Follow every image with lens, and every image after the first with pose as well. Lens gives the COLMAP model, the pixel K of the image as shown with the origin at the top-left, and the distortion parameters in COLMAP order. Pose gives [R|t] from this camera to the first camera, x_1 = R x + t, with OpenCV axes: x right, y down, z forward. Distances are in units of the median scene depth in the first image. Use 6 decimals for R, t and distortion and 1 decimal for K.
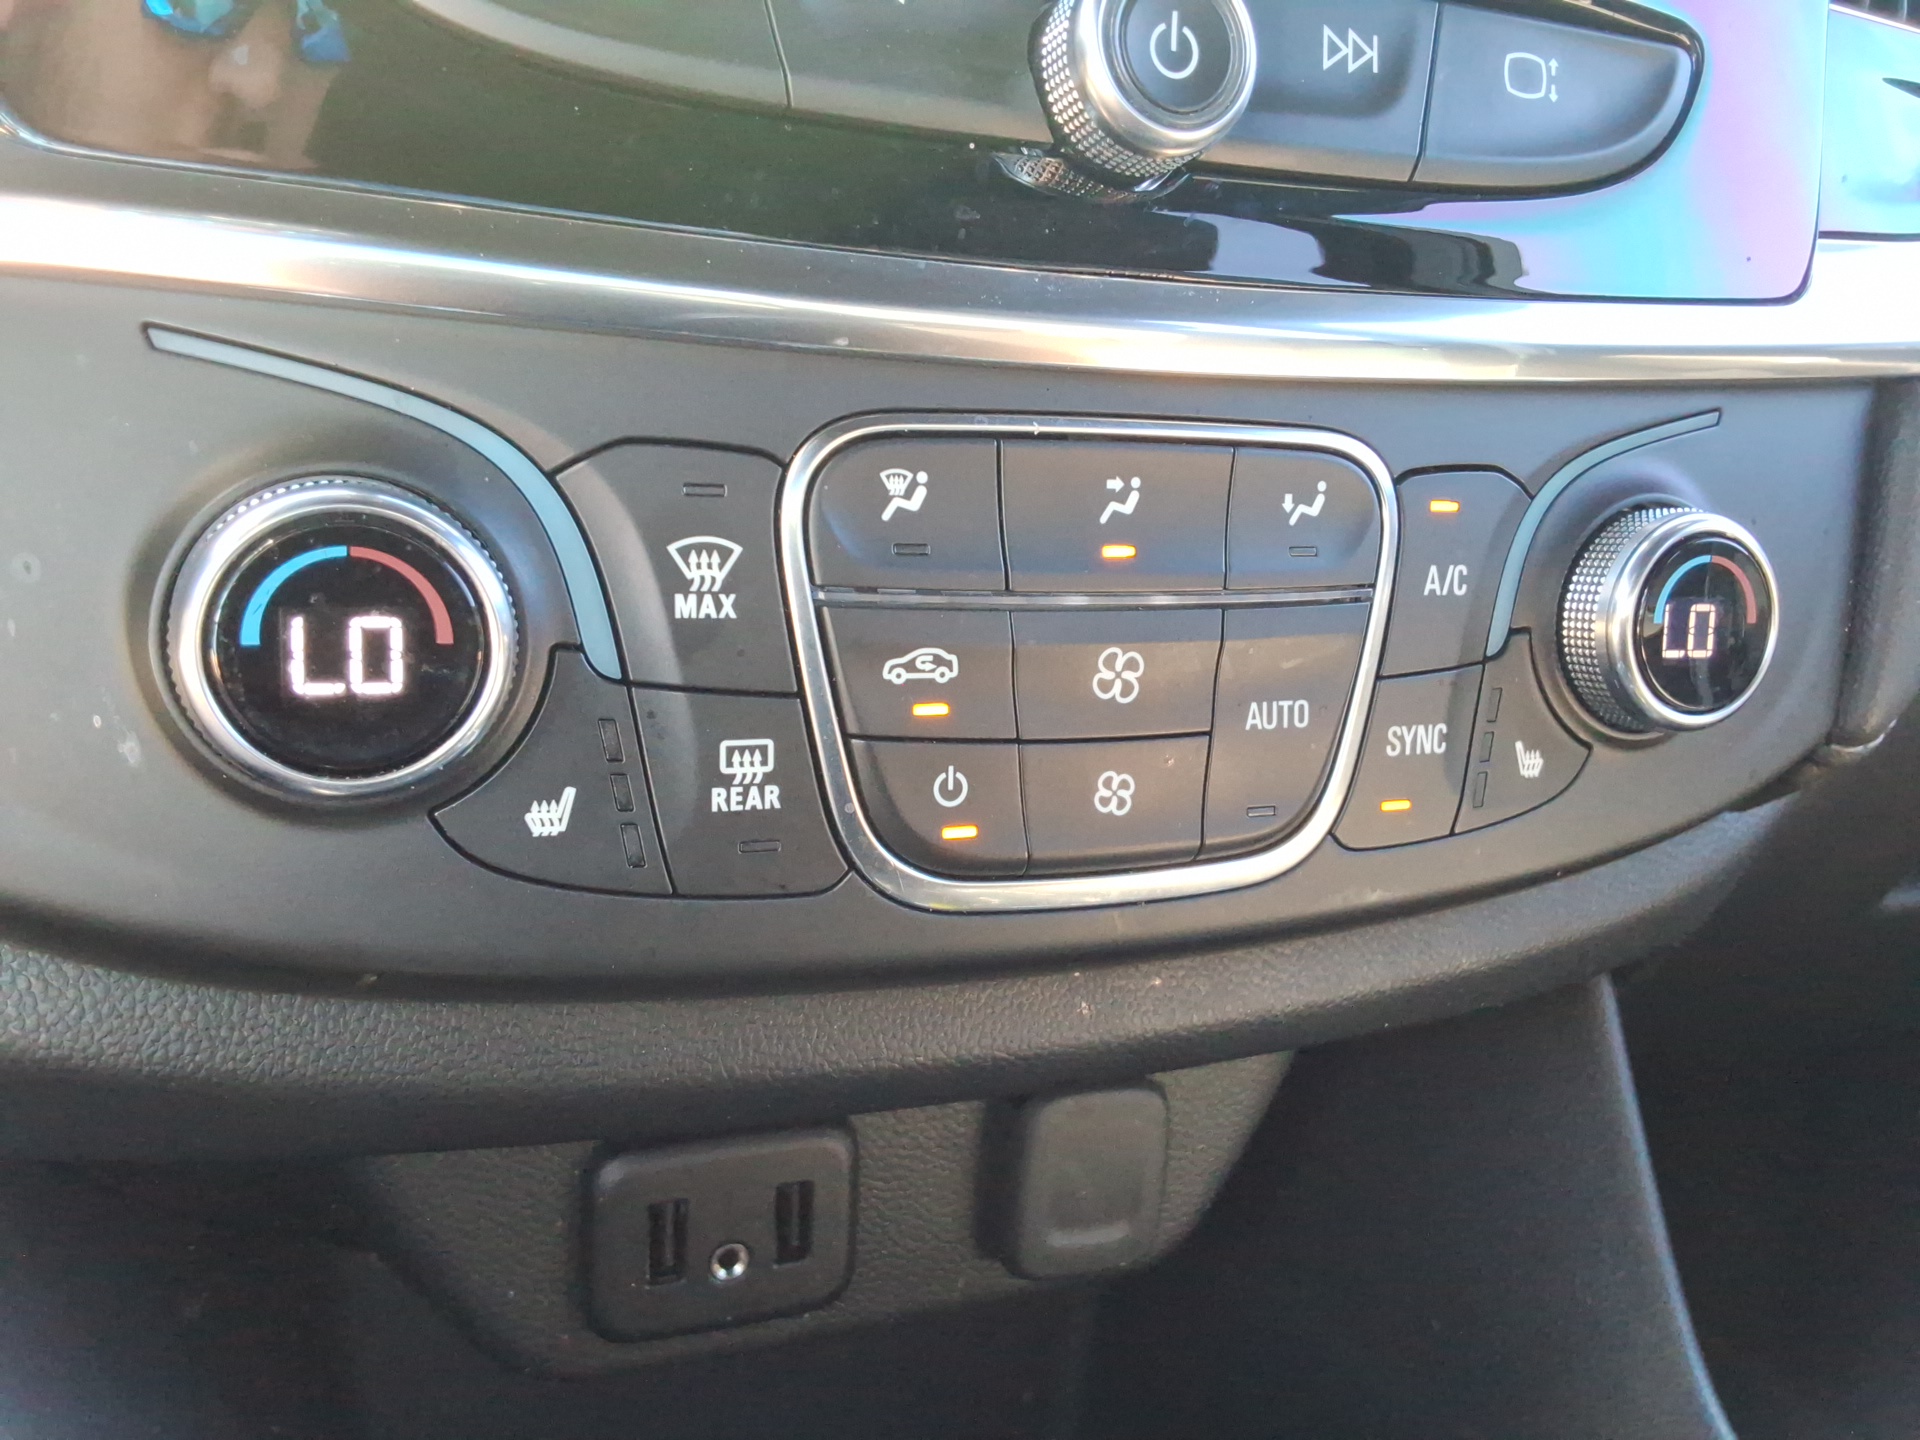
lens RADIAL K [[1553.0, 0, 983.4], [0, 1553.0, 699.3], [0, 0, 1]] dist [0.128478, -0.212123]
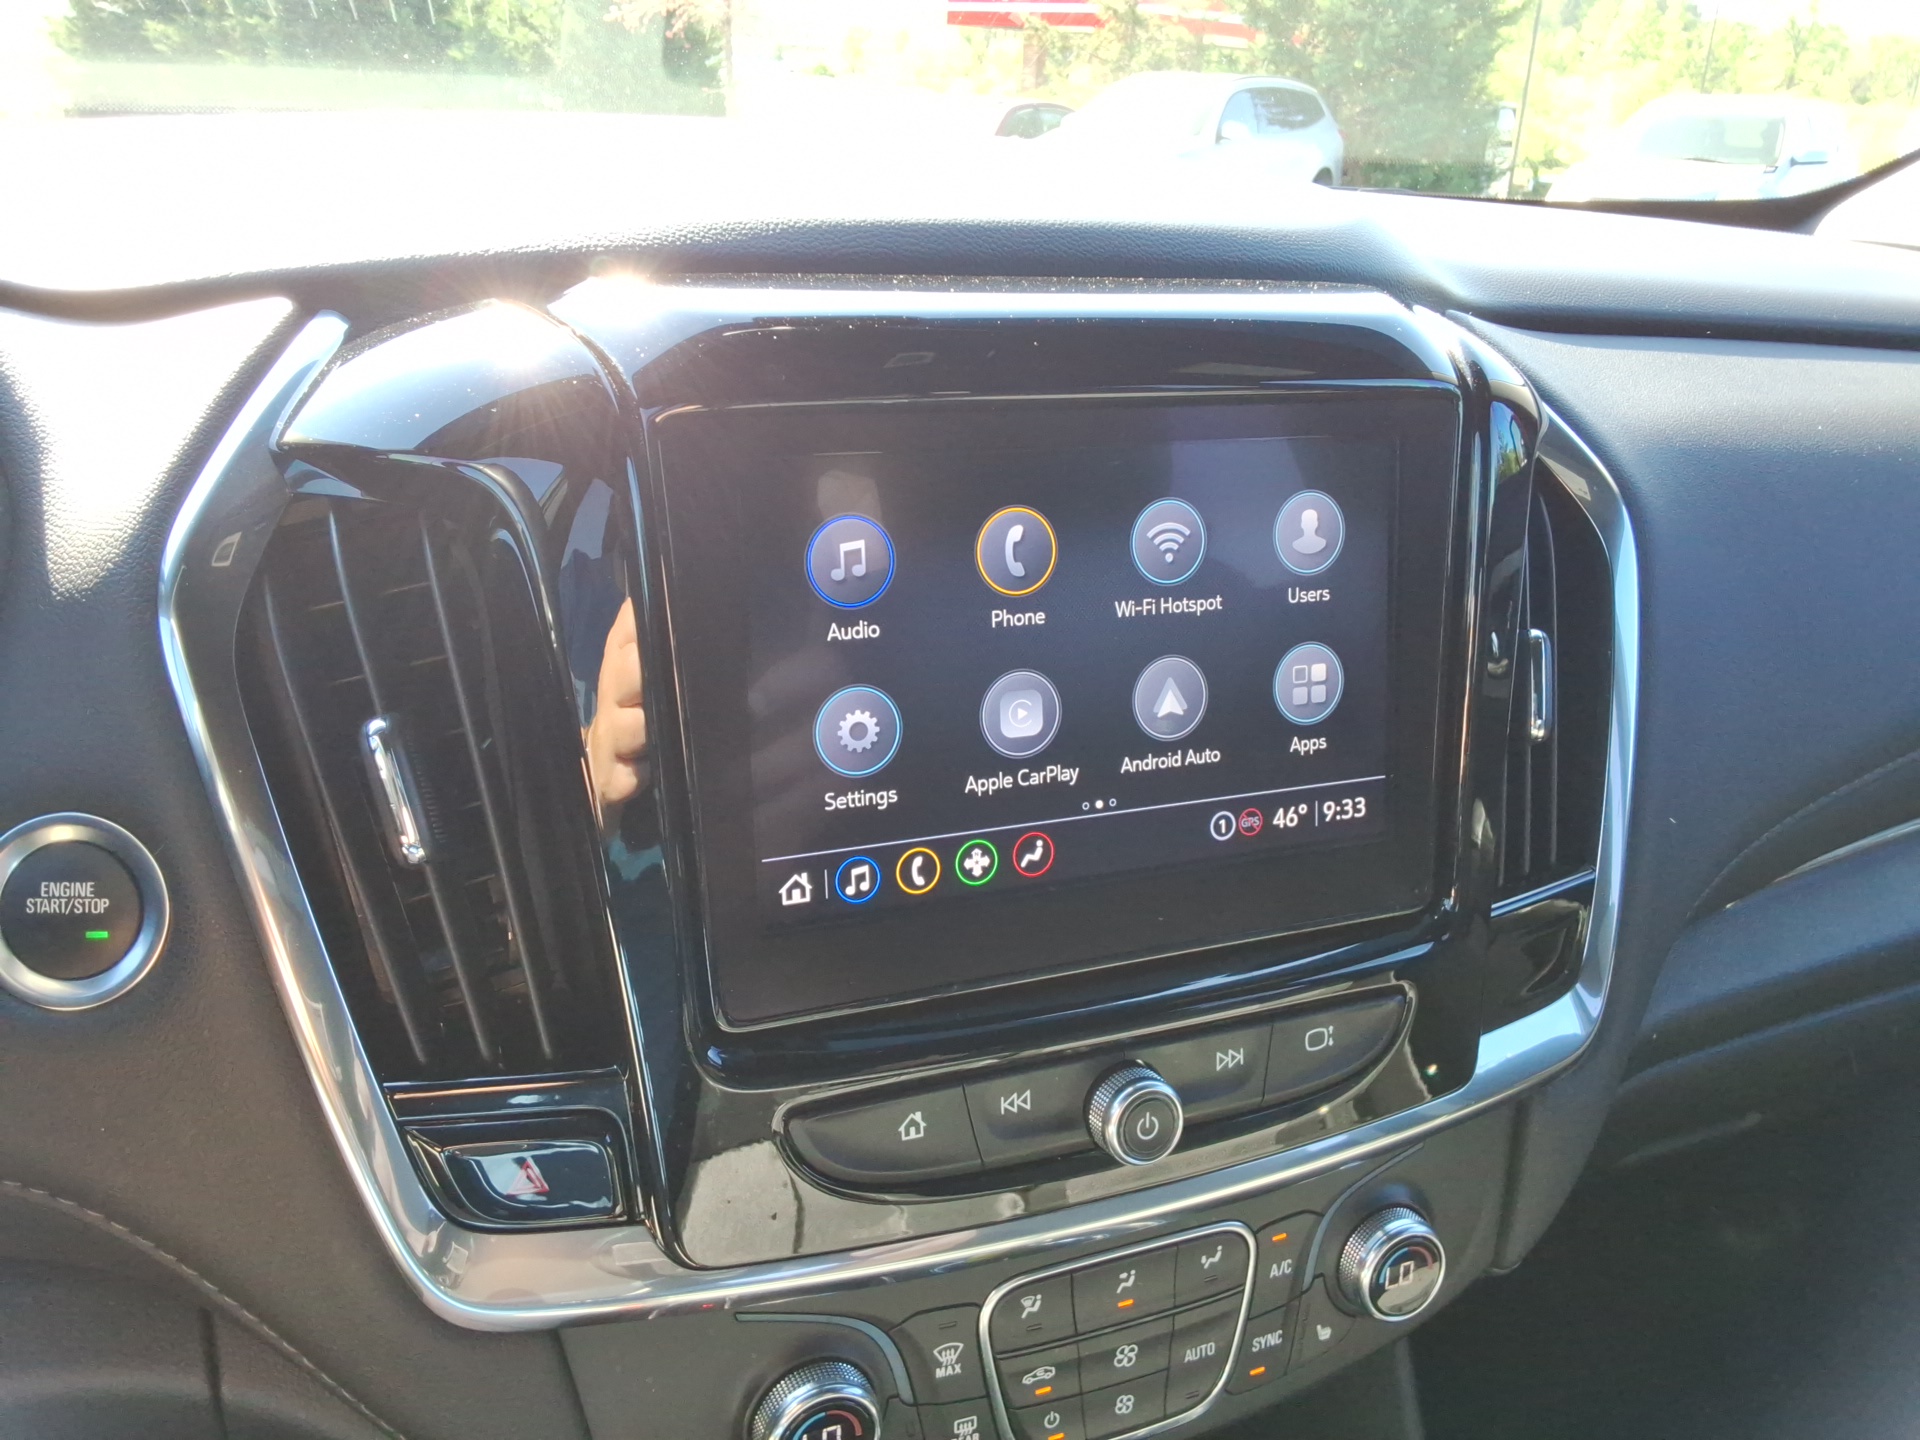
lens RADIAL K [[1546.6, 0, 971.9], [0, 1546.6, 696.7], [0, 0, 1]] dist [0.126948, -0.206677]
pose [[0.999818, -0.018254, 0.005500, -0.129750], [0.017429, 0.992092, 0.124297, -1.260044], [-0.007726, -0.124178, 0.992230, -1.118038]]
